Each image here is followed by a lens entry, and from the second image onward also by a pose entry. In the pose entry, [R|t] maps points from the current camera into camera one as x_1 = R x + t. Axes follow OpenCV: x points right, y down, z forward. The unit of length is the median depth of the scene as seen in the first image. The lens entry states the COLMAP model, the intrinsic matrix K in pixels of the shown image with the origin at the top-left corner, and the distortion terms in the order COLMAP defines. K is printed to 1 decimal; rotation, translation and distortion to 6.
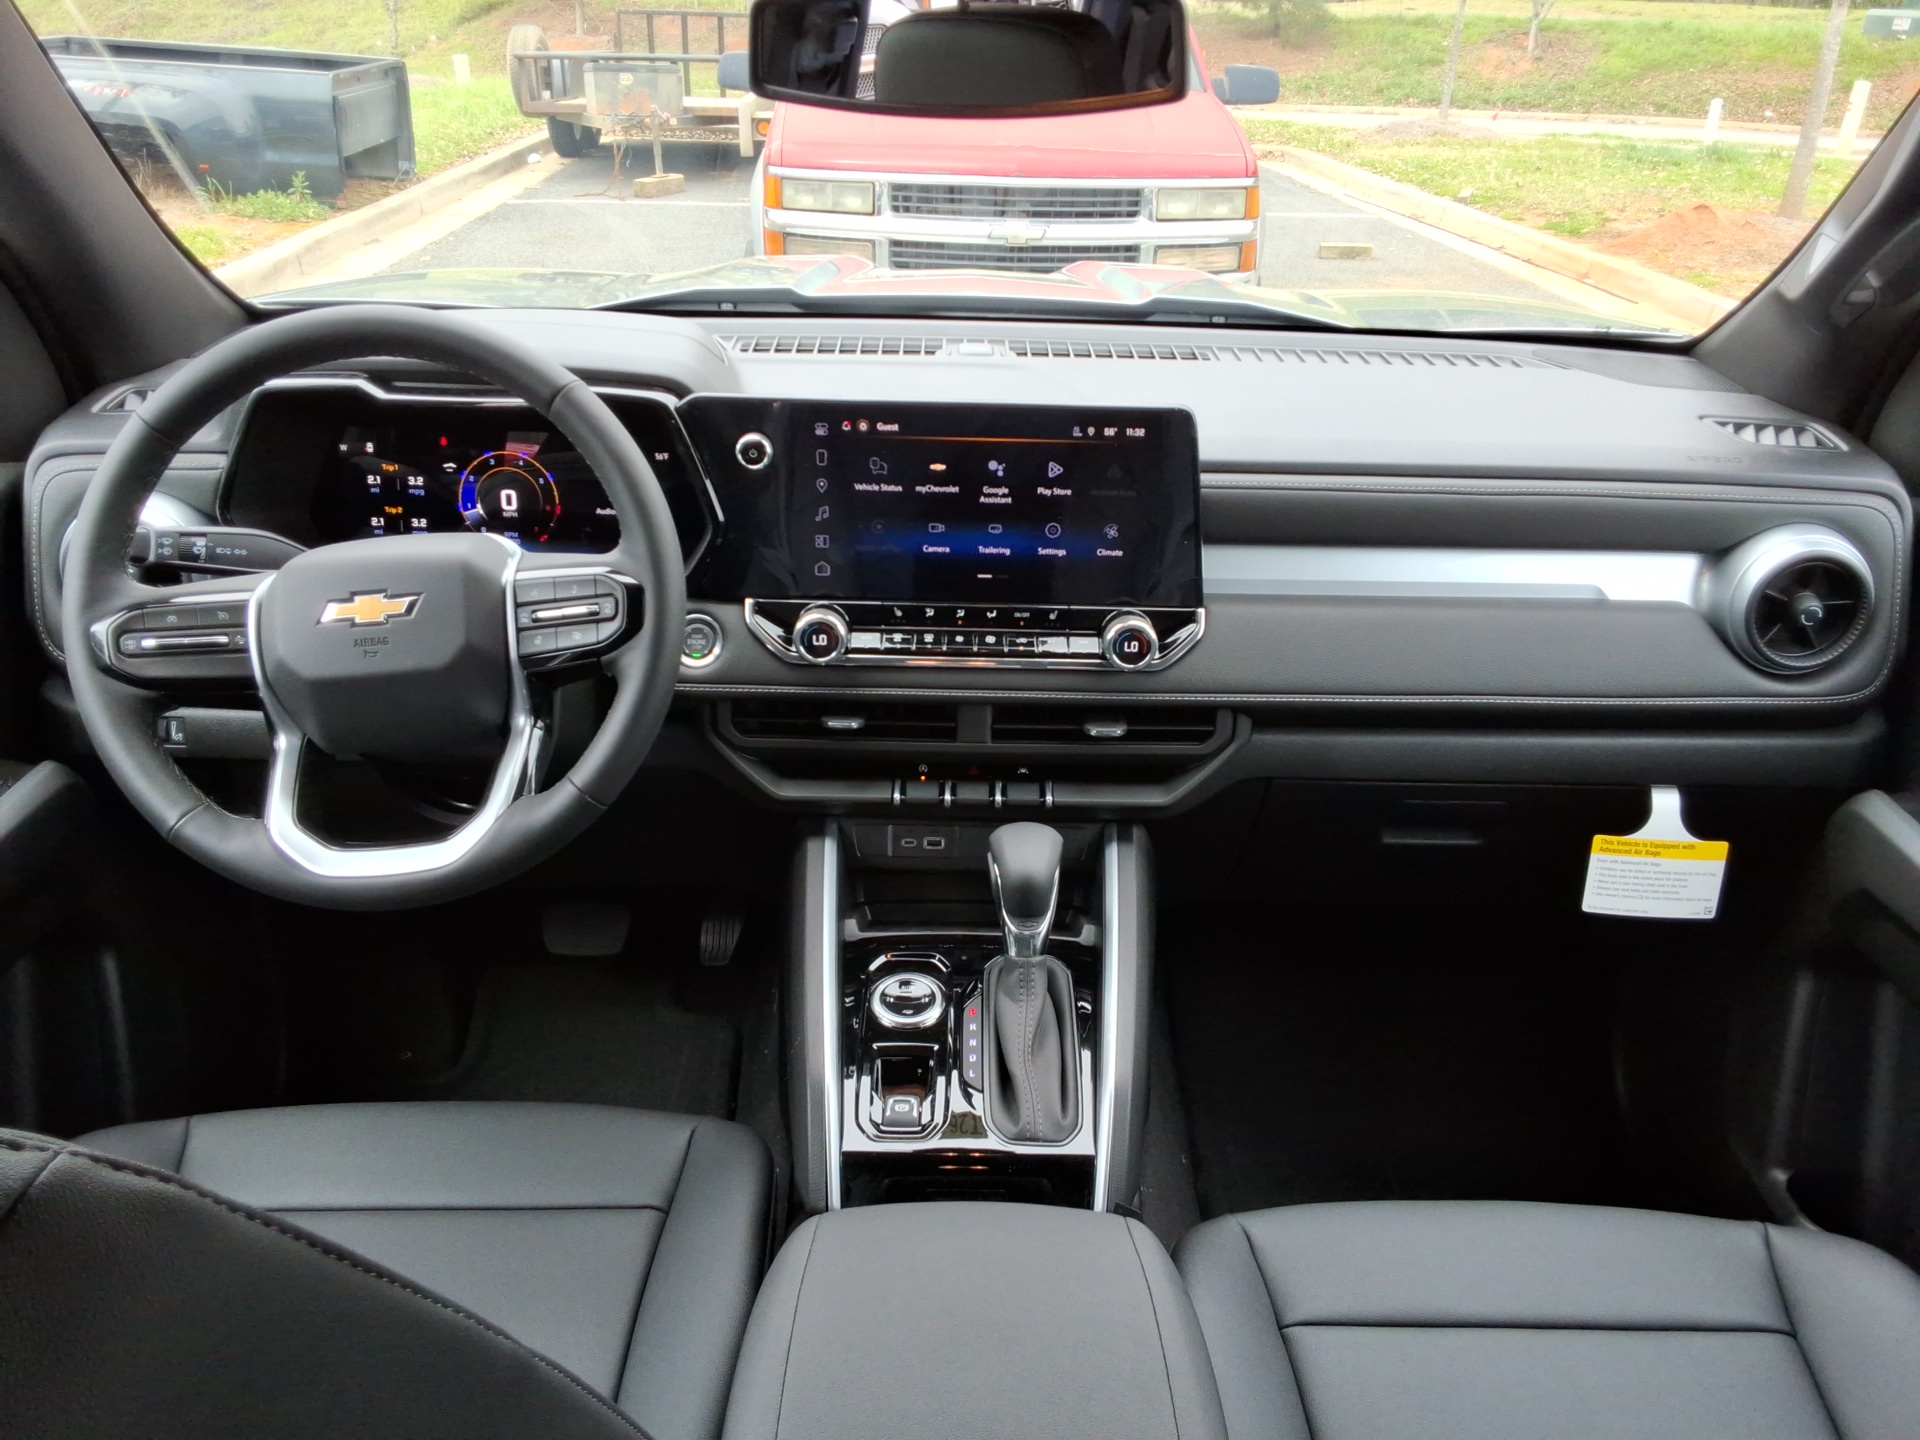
lens RADIAL K [[1544.3, 0, 1005.4], [0, 1544.3, 715.9], [0, 0, 1]] dist [0.019162, -0.042218]
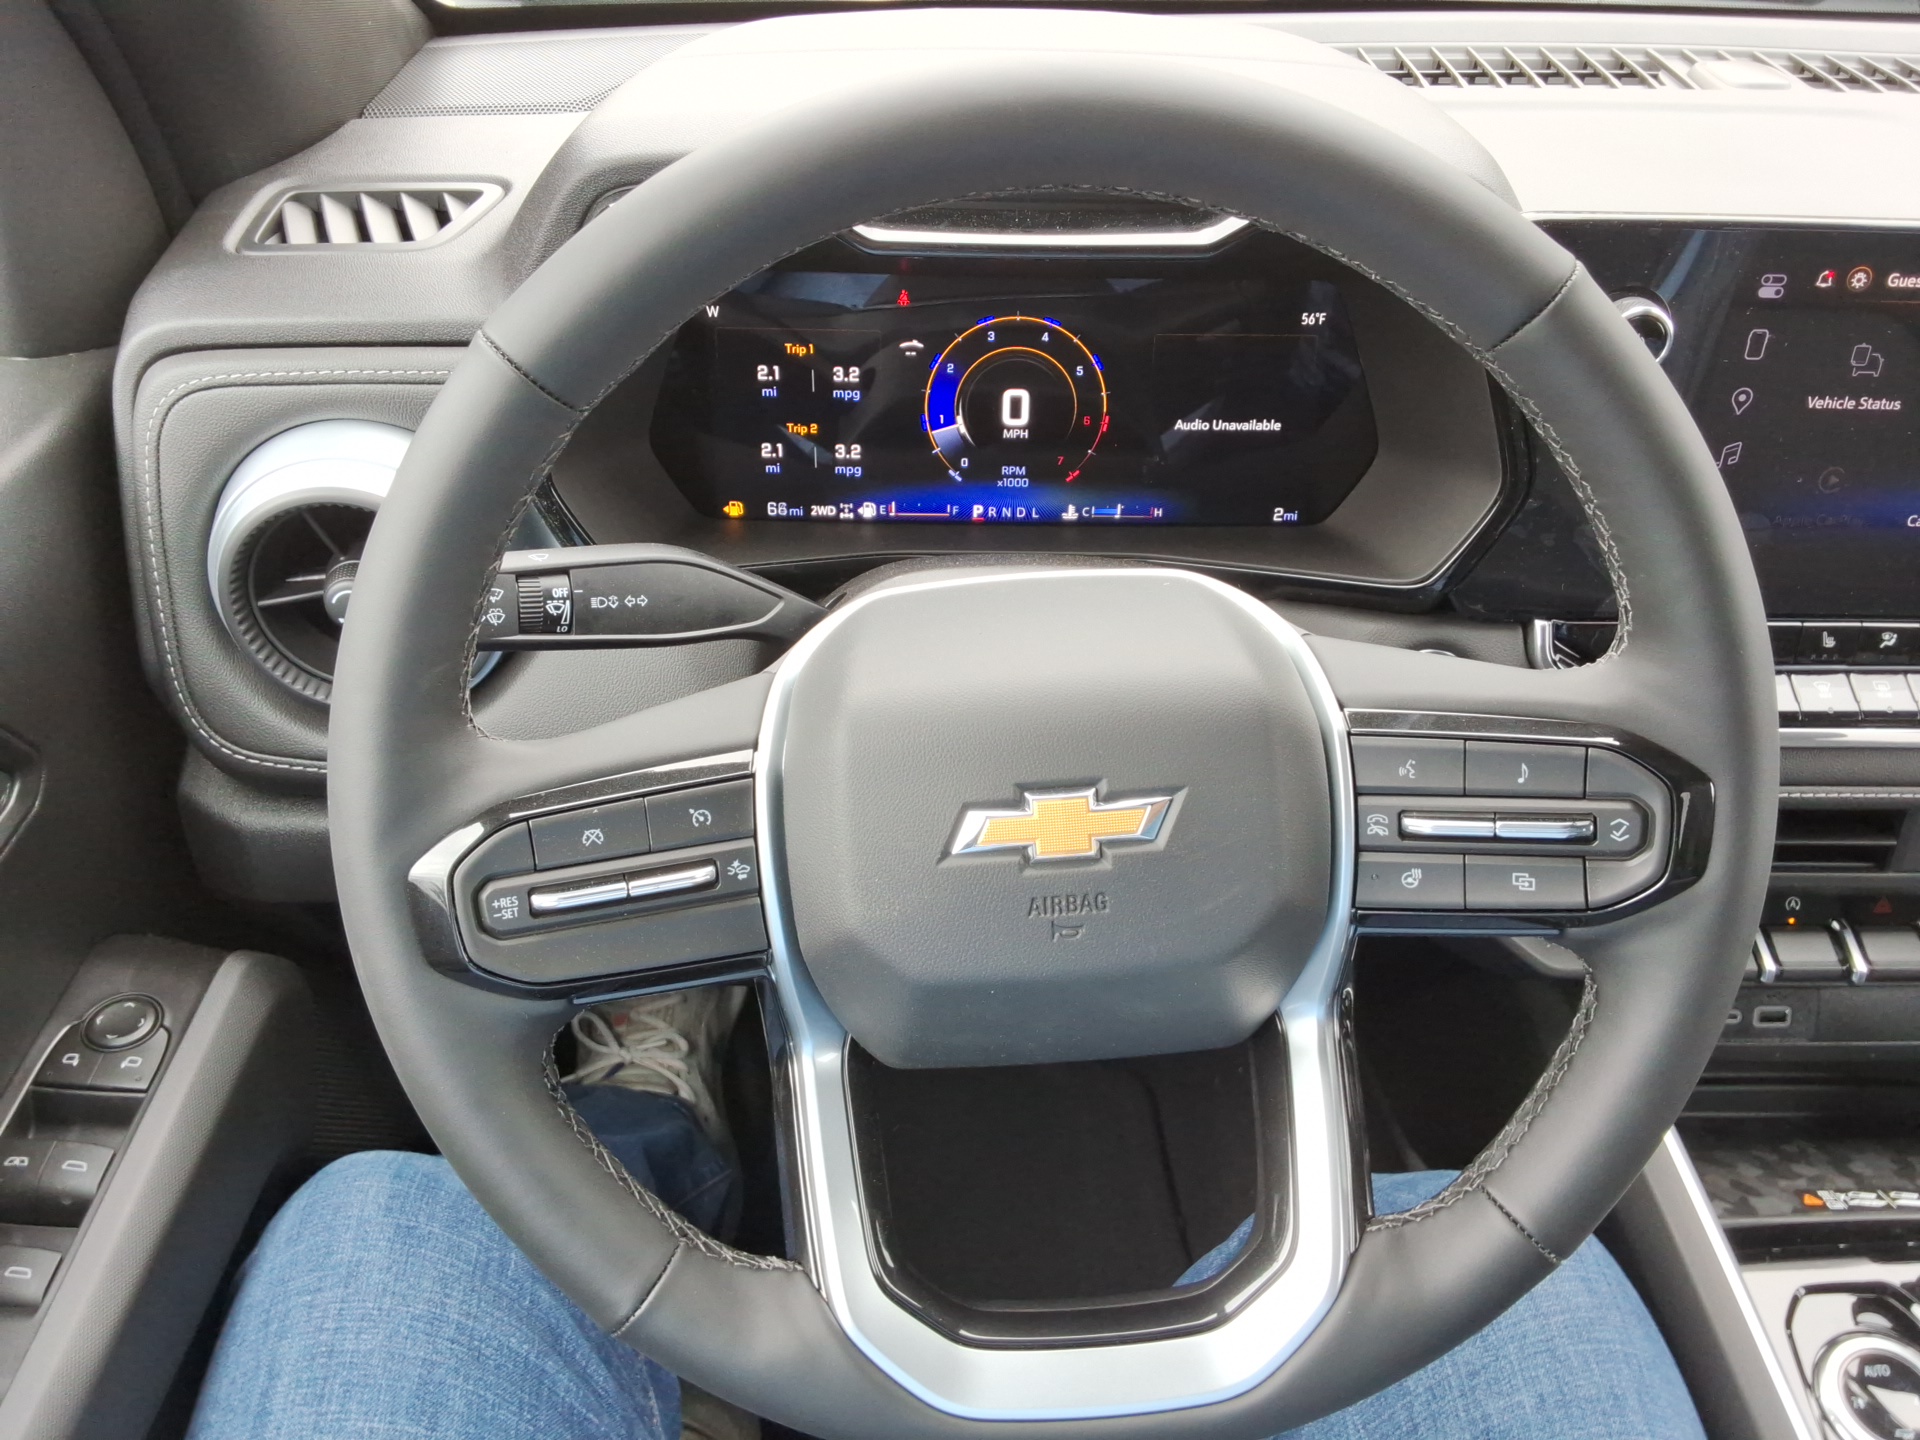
lens RADIAL K [[1572.0, 0, 961.5], [0, 1572.0, 694.5], [0, 0, 1]] dist [0.160676, -0.244489]
pose [[0.999910, -0.004529, -0.012598, -0.342134], [0.006756, 0.983117, 0.182852, -0.145805], [0.011558, -0.182921, 0.983060, 0.458005]]
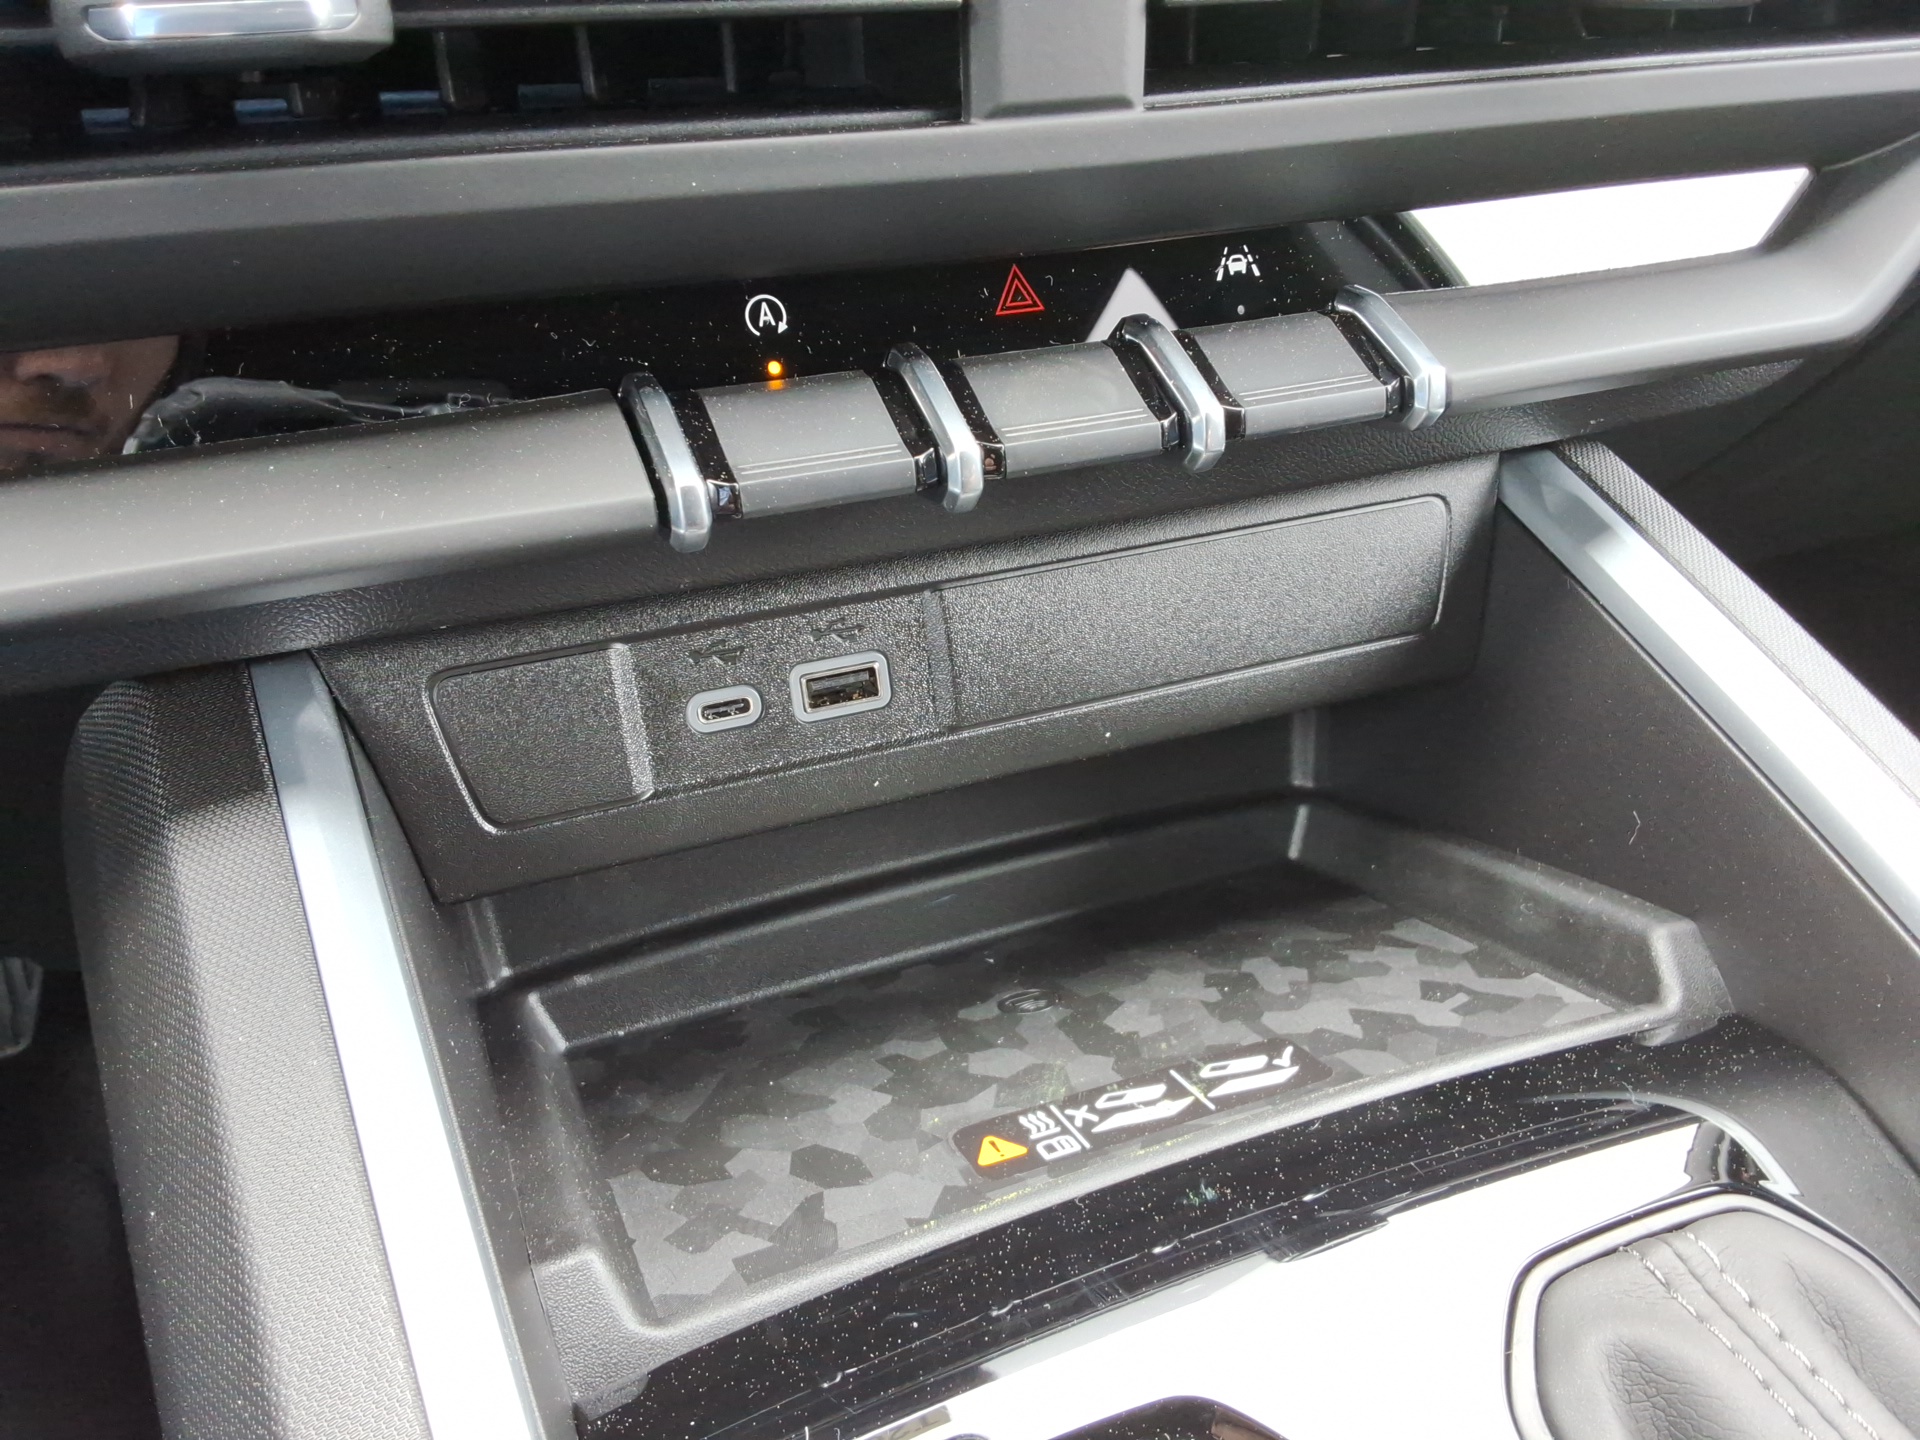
lens RADIAL K [[1582.0, 0, 962.5], [0, 1582.0, 688.2], [0, 0, 1]] dist [0.098780, 0.000850]
pose [[0.934919, -0.200633, 0.292700, -0.096571], [0.140572, 0.966742, 0.213656, 0.040013], [-0.325832, -0.158605, 0.932029, 0.819560]]
